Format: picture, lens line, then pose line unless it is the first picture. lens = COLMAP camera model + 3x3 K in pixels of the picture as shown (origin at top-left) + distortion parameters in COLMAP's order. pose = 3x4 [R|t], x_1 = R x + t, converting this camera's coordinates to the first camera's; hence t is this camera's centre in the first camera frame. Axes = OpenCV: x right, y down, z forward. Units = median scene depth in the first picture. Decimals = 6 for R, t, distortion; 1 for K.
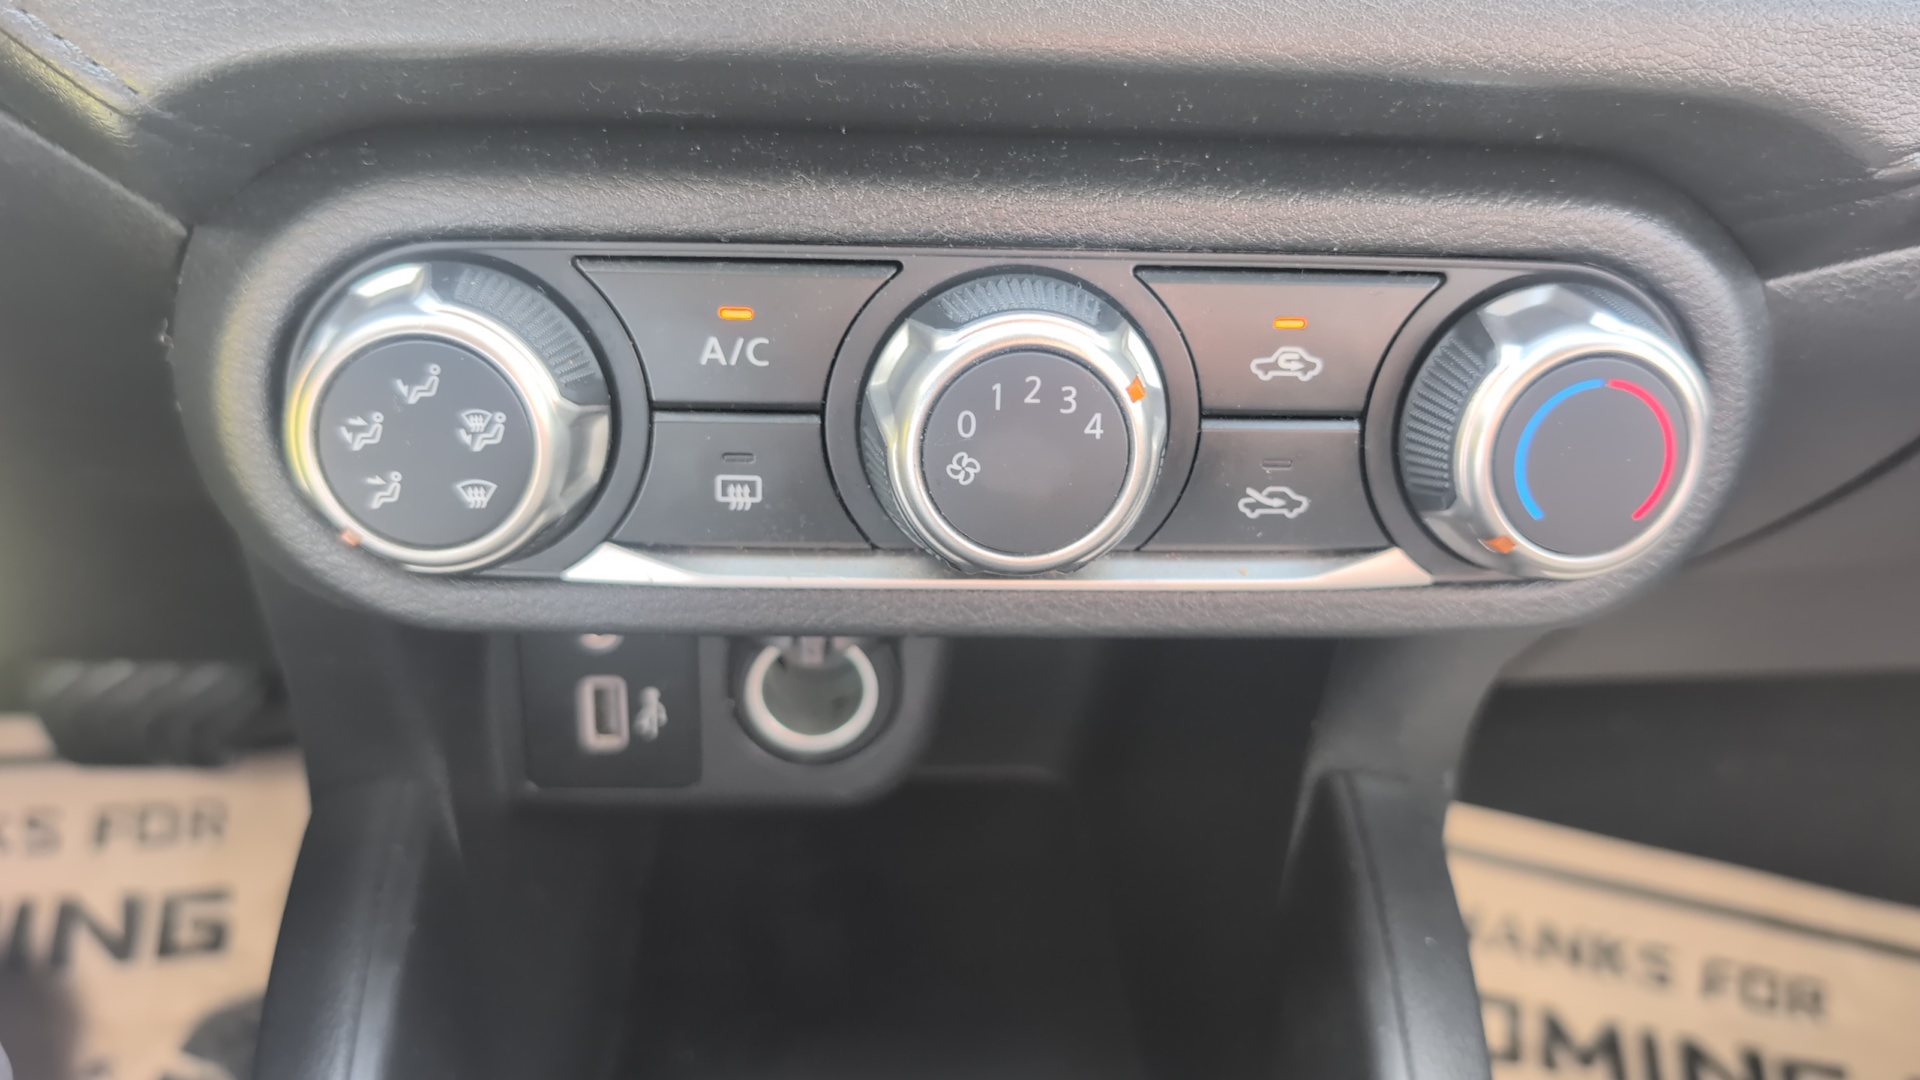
lens RADIAL K [[1594.6, 0, 963.3], [0, 1594.6, 531.7], [0, 0, 1]] dist [0.067499, -0.102498]
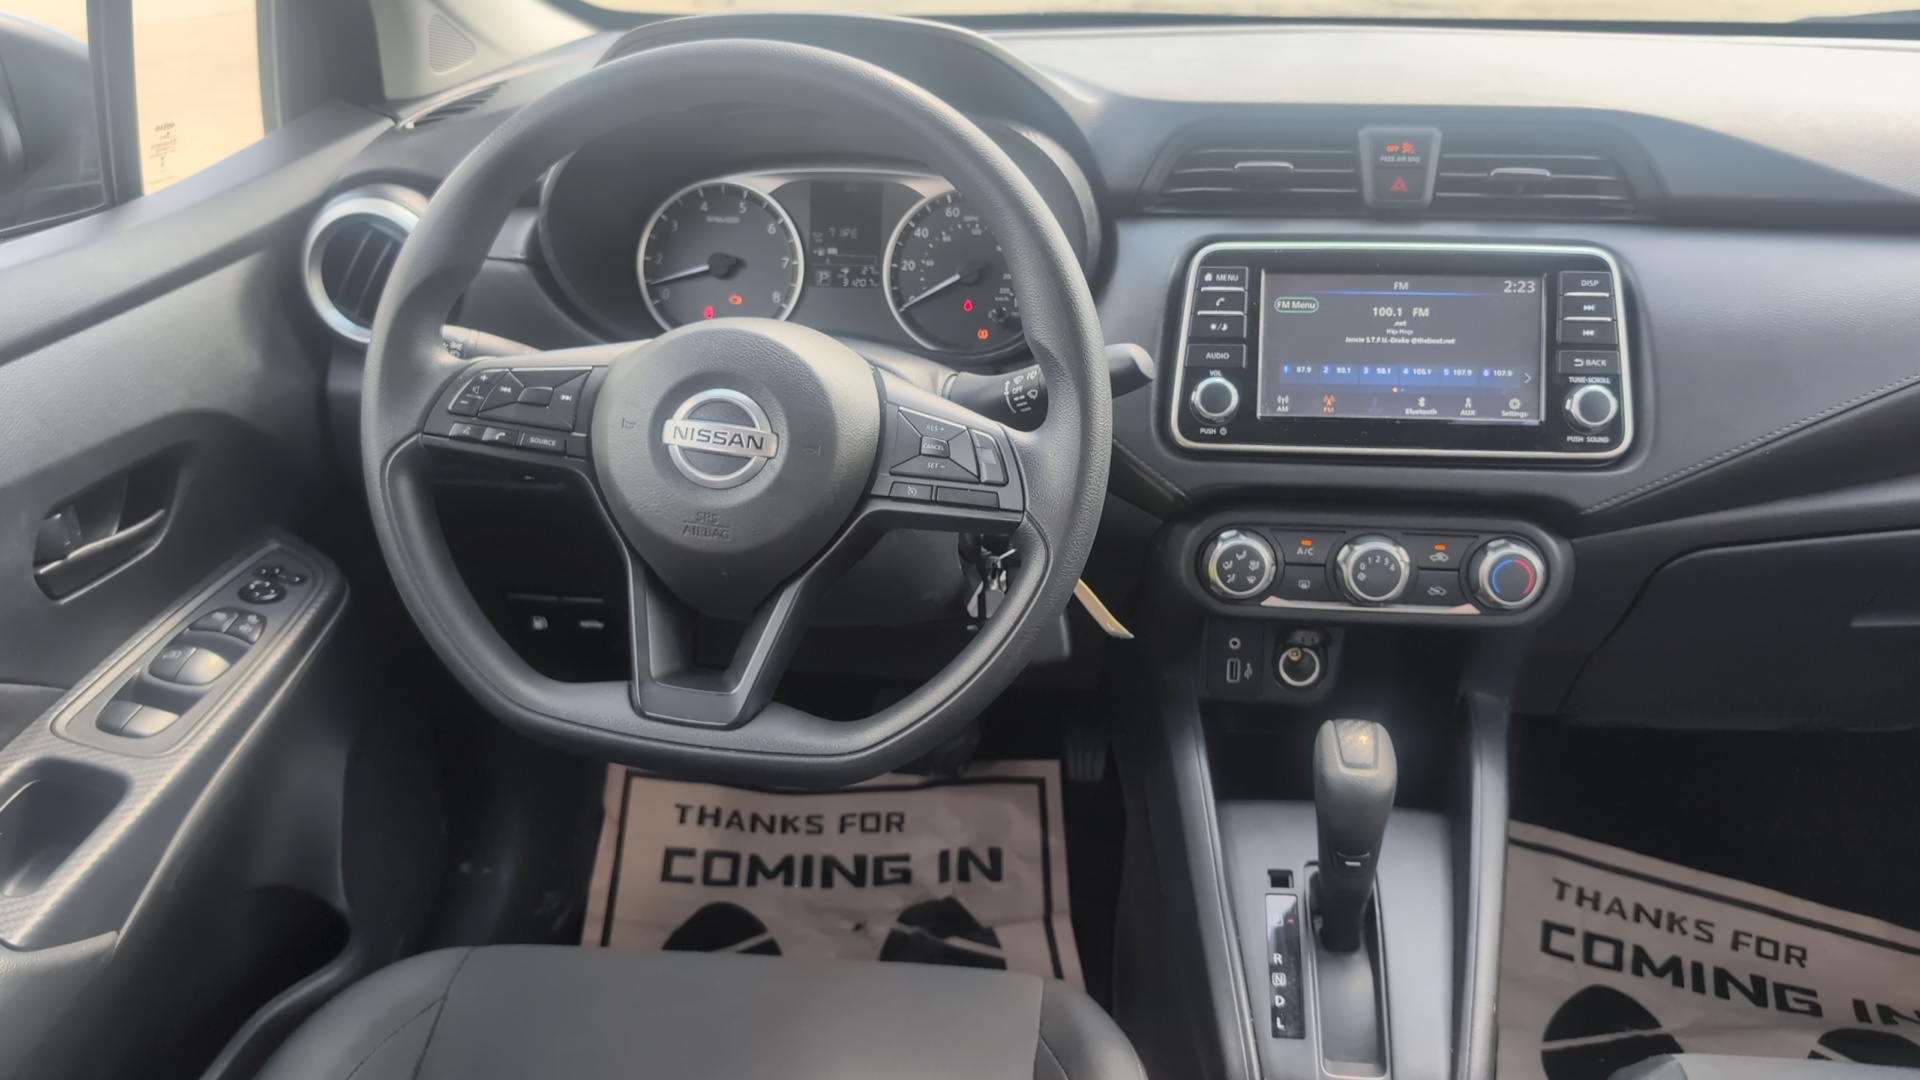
lens RADIAL K [[1594.6, 0, 963.3], [0, 1594.6, 531.7], [0, 0, 1]] dist [0.067499, -0.102498]
pose [[0.986790, 0.017245, -0.161086, -0.357435], [-0.044357, 0.985083, -0.166267, 0.592813], [0.155815, 0.171216, 0.972834, -3.340705]]
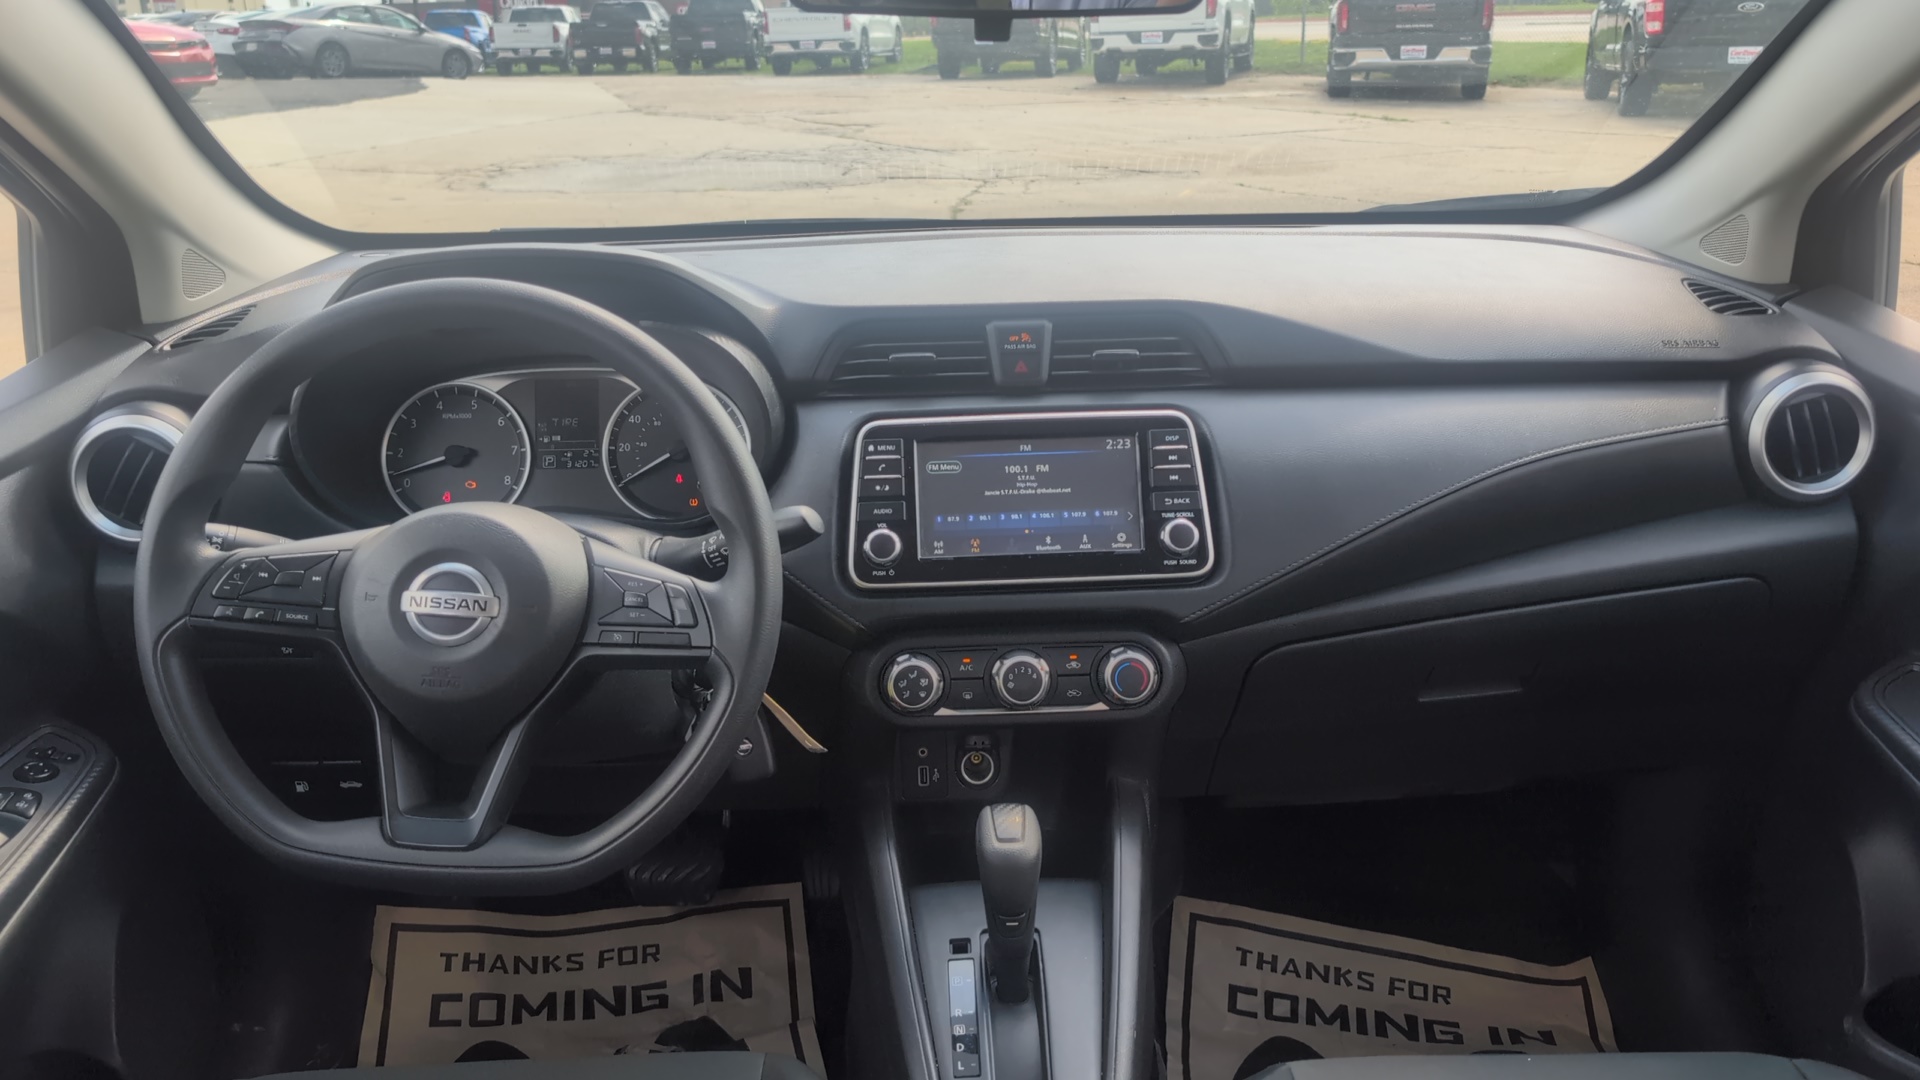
lens RADIAL K [[1614.3, 0, 972.2], [0, 1614.3, 527.4], [0, 0, 1]] dist [0.072535, -0.126319]
pose [[0.998255, -0.054149, -0.023553, 0.025135], [0.046127, 0.964106, -0.261482, 0.820358], [0.036866, 0.259939, 0.964921, -4.181385]]
